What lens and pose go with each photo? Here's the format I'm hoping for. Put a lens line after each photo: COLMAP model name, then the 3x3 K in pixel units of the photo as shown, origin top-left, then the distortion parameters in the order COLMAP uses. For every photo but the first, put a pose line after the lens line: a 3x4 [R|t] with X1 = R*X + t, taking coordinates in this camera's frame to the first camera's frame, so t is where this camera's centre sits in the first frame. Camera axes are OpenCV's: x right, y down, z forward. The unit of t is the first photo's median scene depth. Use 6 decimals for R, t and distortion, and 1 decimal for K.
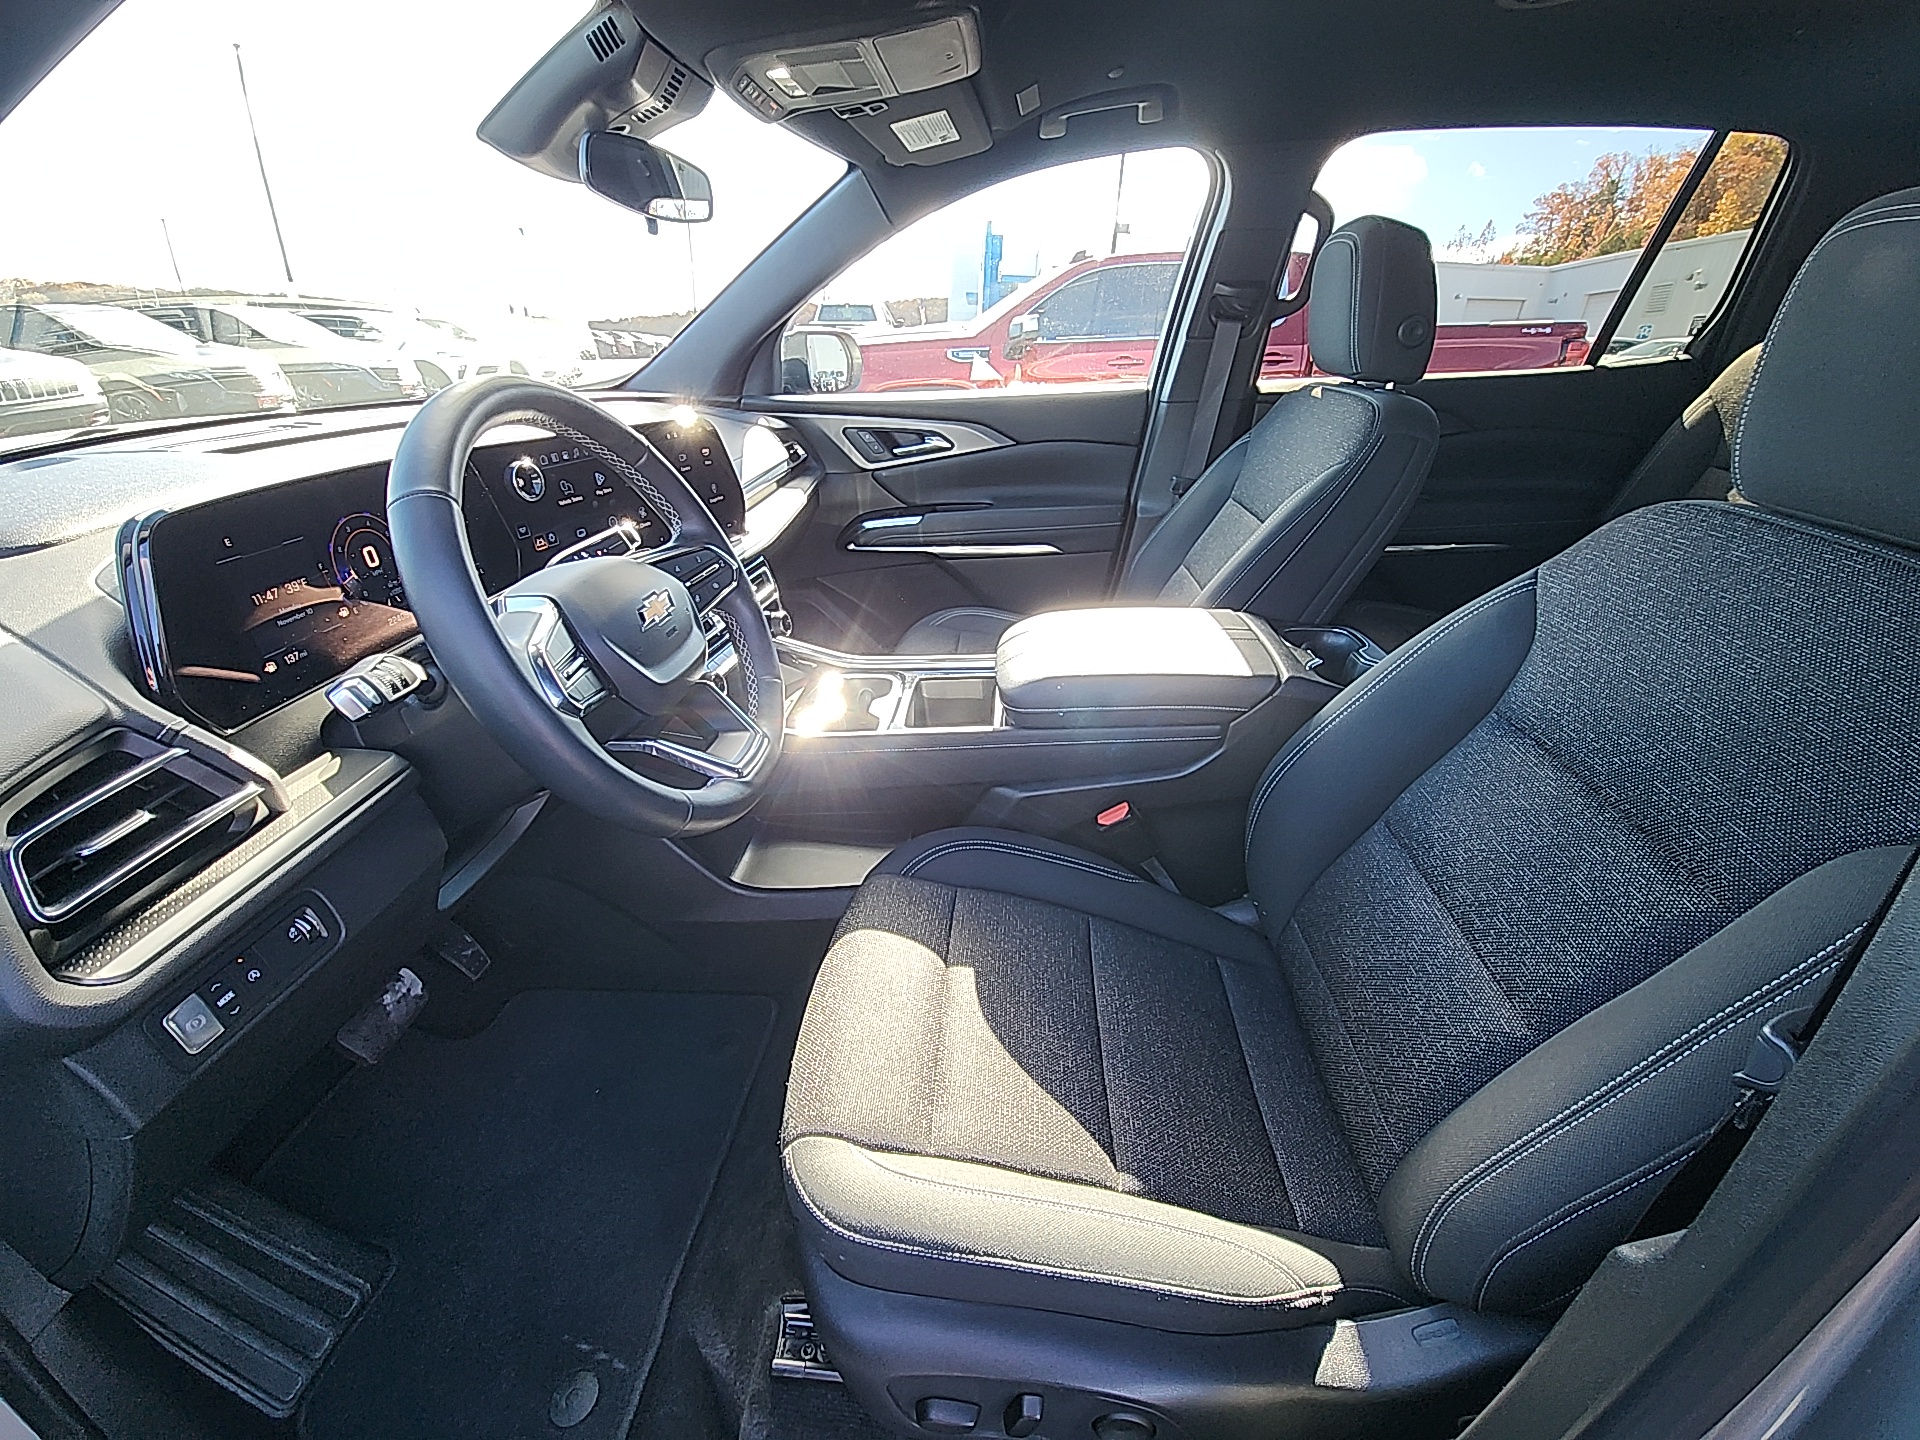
lens RADIAL K [[770.4, 0, 953.1], [0, 770.4, 701.9], [0, 0, 1]] dist [0.004152, -0.000549]
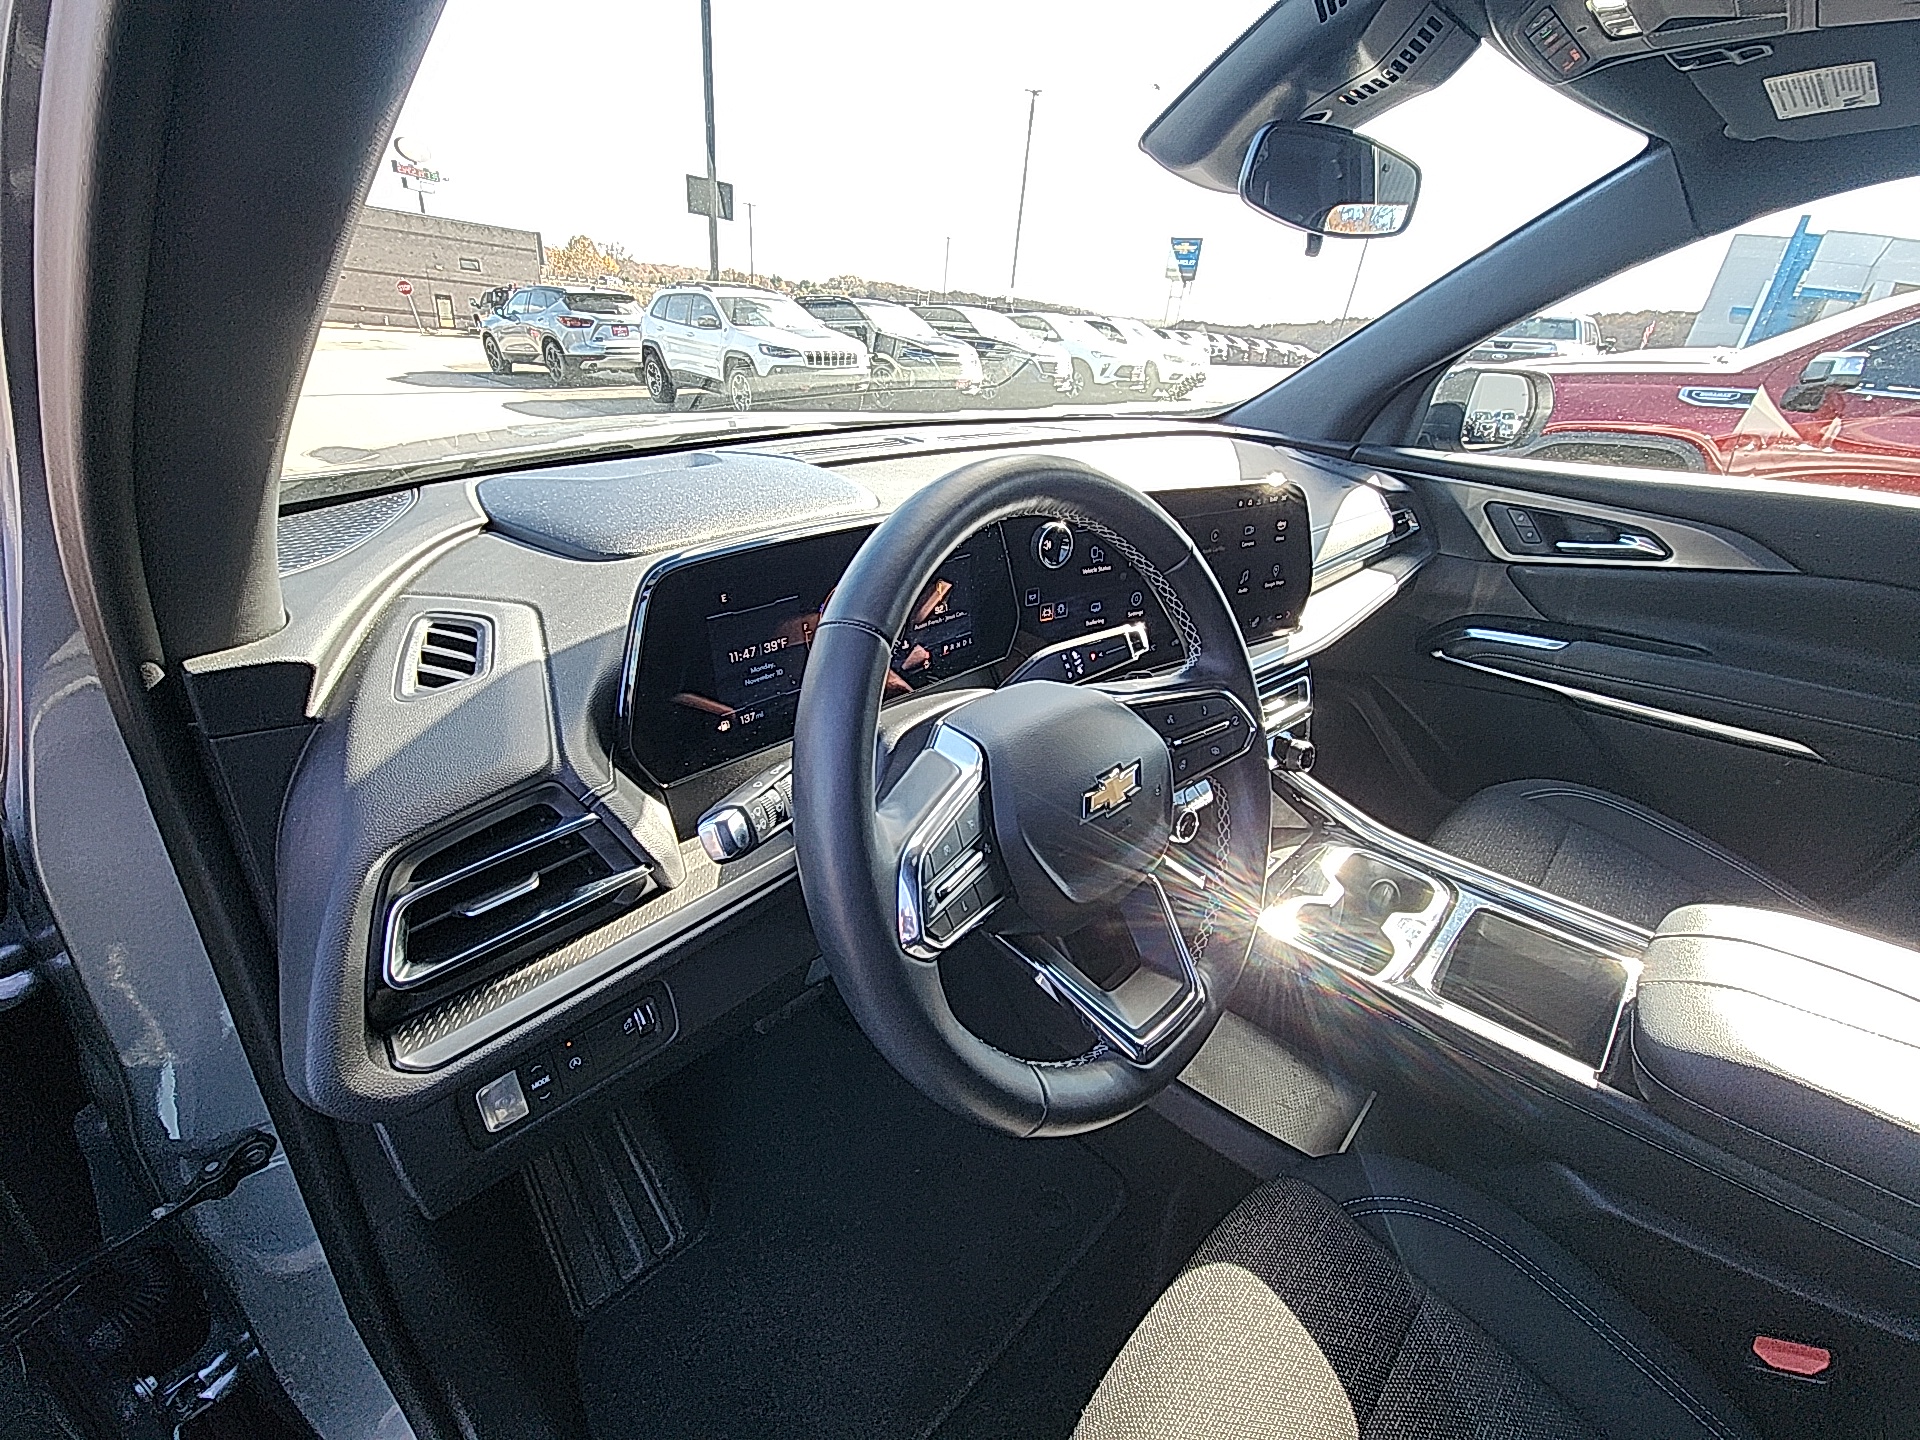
lens RADIAL K [[773.4, 0, 948.9], [0, 773.4, 704.0], [0, 0, 1]] dist [0.003671, -0.000380]
pose [[0.753112, 0.316878, -0.576551, -0.081367], [-0.320560, 0.942038, 0.099025, -0.156302], [0.574512, 0.110243, 0.811038, 0.234950]]
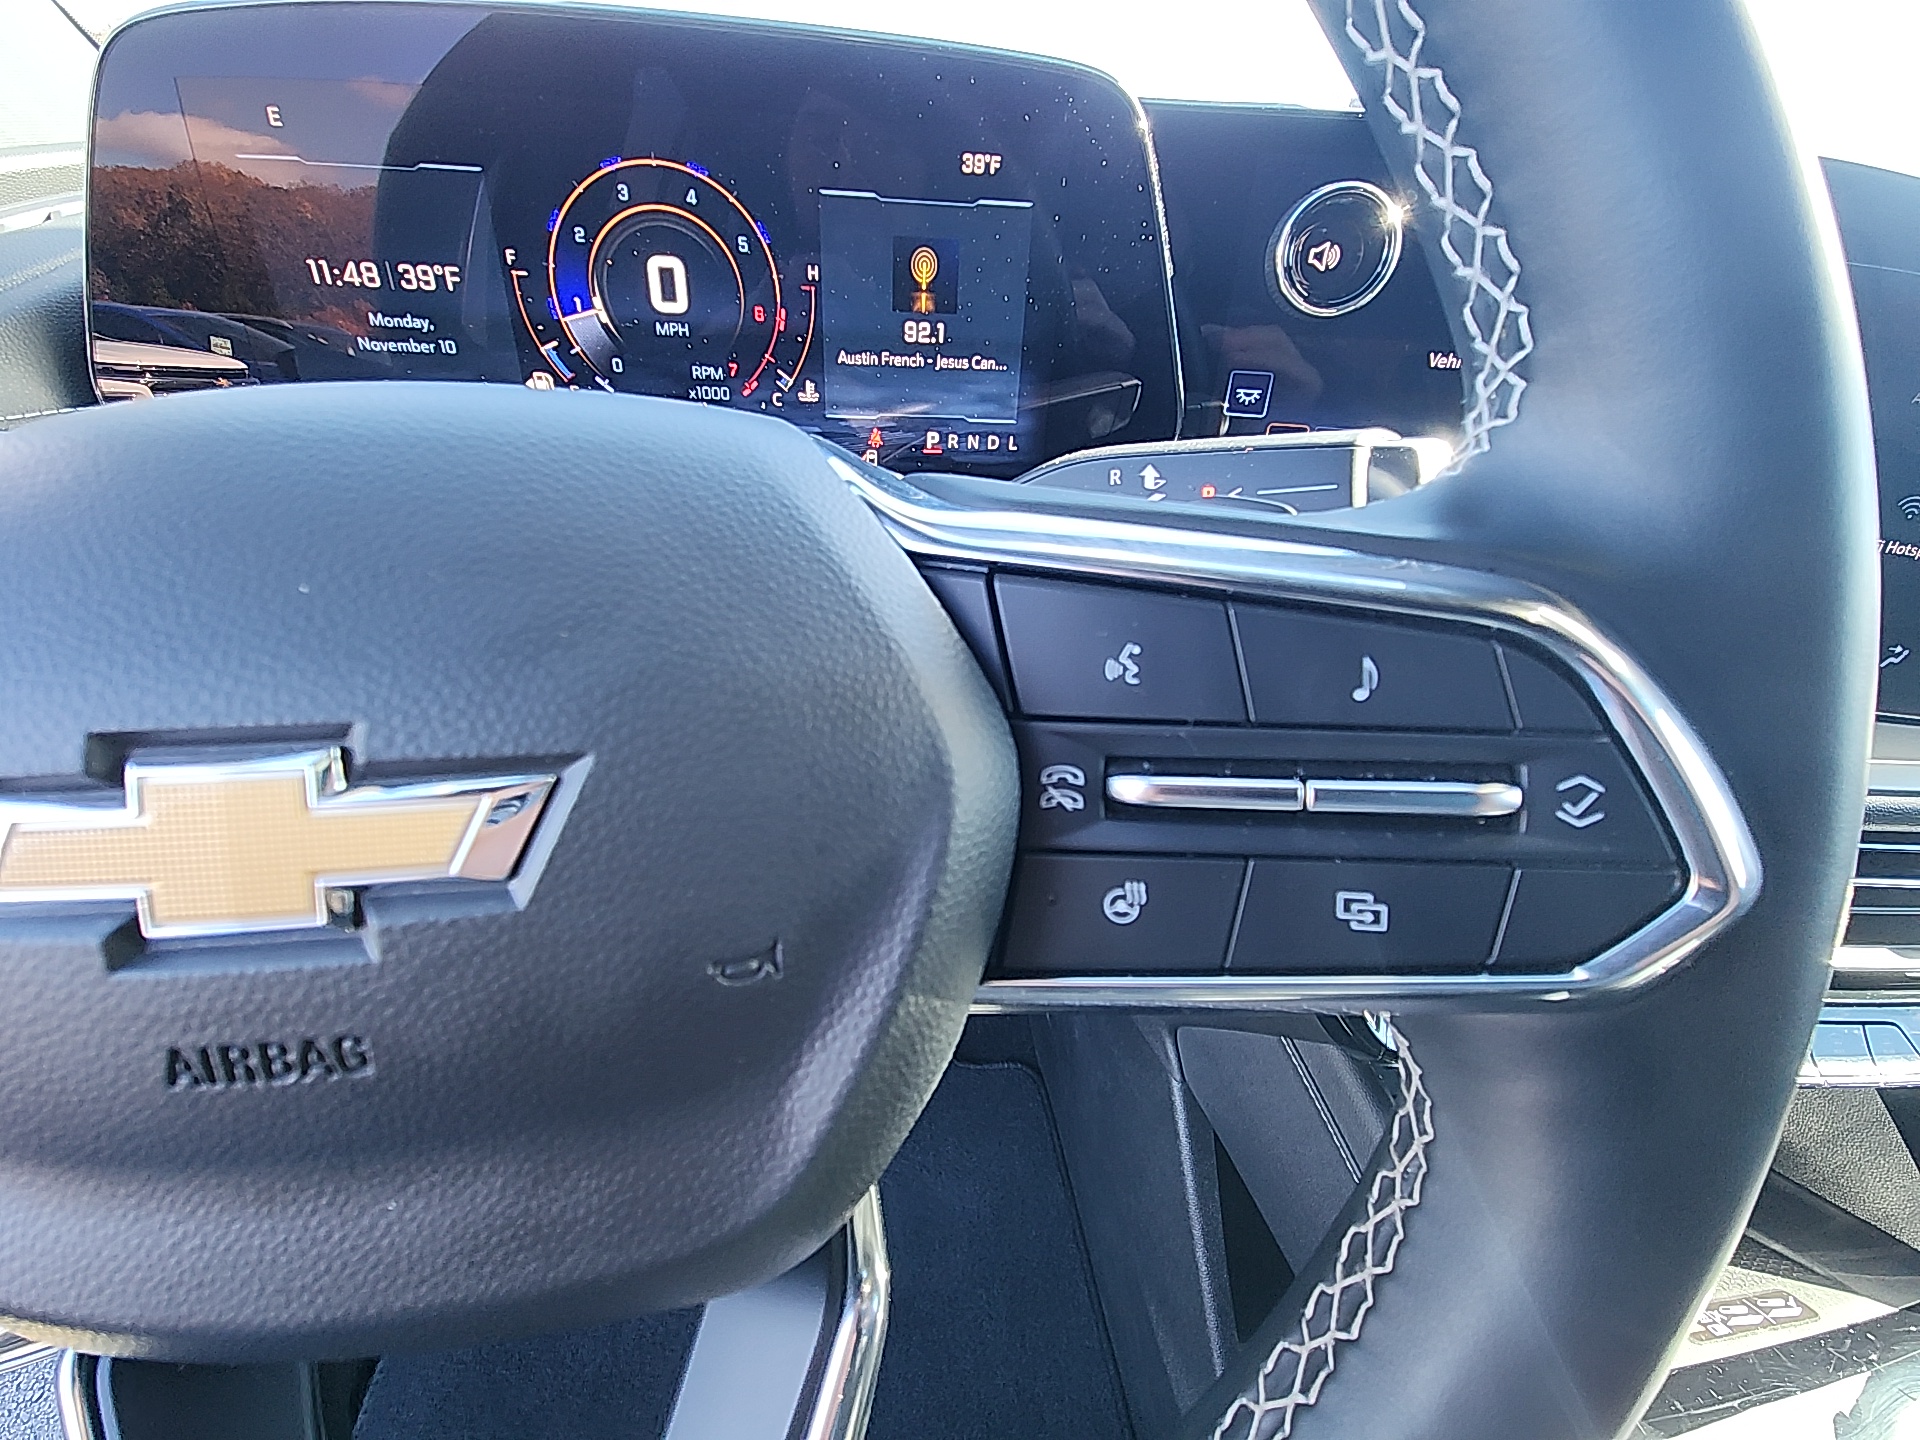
lens RADIAL K [[770.4, 0, 953.1], [0, 770.4, 701.9], [0, 0, 1]] dist [0.004152, -0.000549]
pose [[0.174670, 0.510940, -0.841683, -0.196959], [-0.477078, 0.791697, 0.381591, -0.172075], [0.861328, 0.334896, 0.382044, 0.748677]]
